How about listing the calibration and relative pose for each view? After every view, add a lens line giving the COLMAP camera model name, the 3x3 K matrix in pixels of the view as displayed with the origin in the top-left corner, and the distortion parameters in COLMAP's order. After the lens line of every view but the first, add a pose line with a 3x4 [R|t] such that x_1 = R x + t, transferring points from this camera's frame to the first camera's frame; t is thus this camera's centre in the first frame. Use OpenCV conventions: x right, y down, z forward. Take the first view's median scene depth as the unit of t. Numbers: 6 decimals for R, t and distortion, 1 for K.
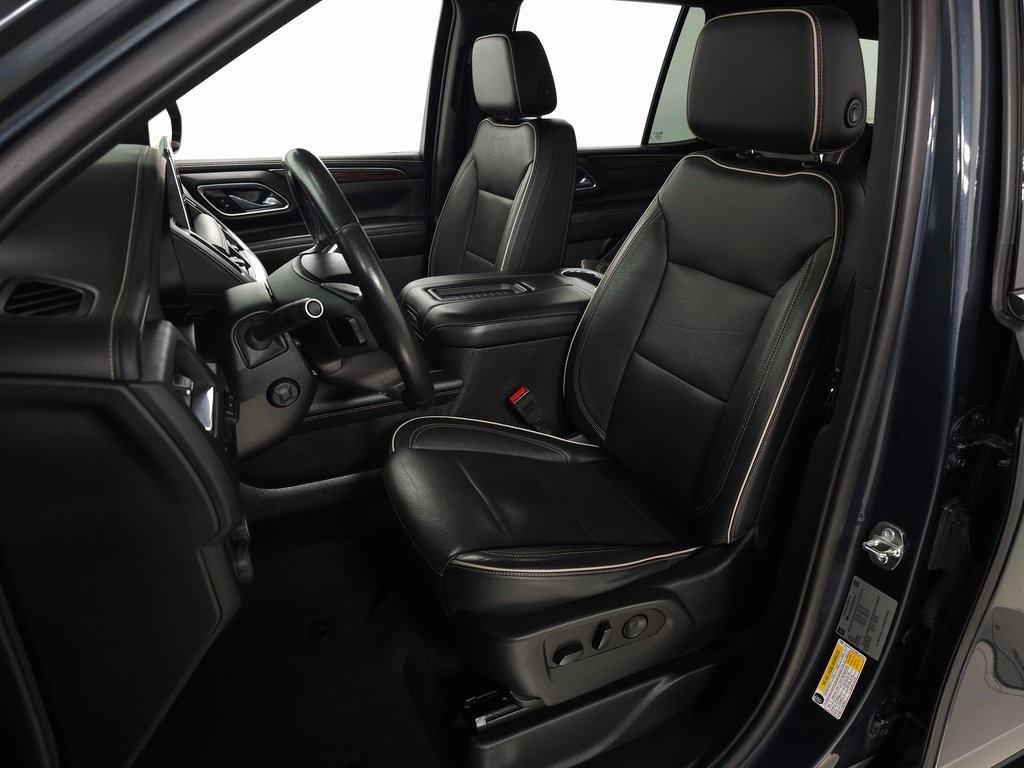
lens RADIAL K [[705.0, 0, 511.6], [0, 705.0, 380.2], [0, 0, 1]] dist [0.052350, -0.052683]
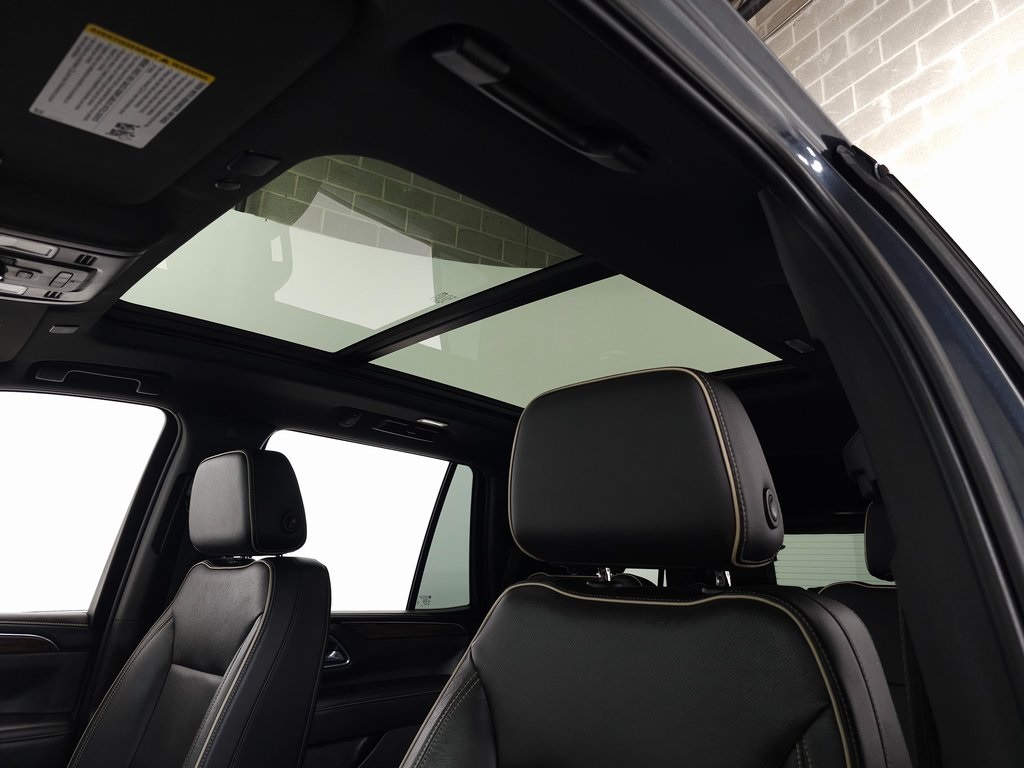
lens RADIAL K [[705.0, 0, 511.6], [0, 705.0, 380.2], [0, 0, 1]] dist [0.052350, -0.052683]
pose [[0.943758, 0.110416, 0.311655, 0.016070], [0.105434, 0.792881, -0.600186, -0.049507], [-0.313375, 0.599290, 0.736646, 0.263456]]
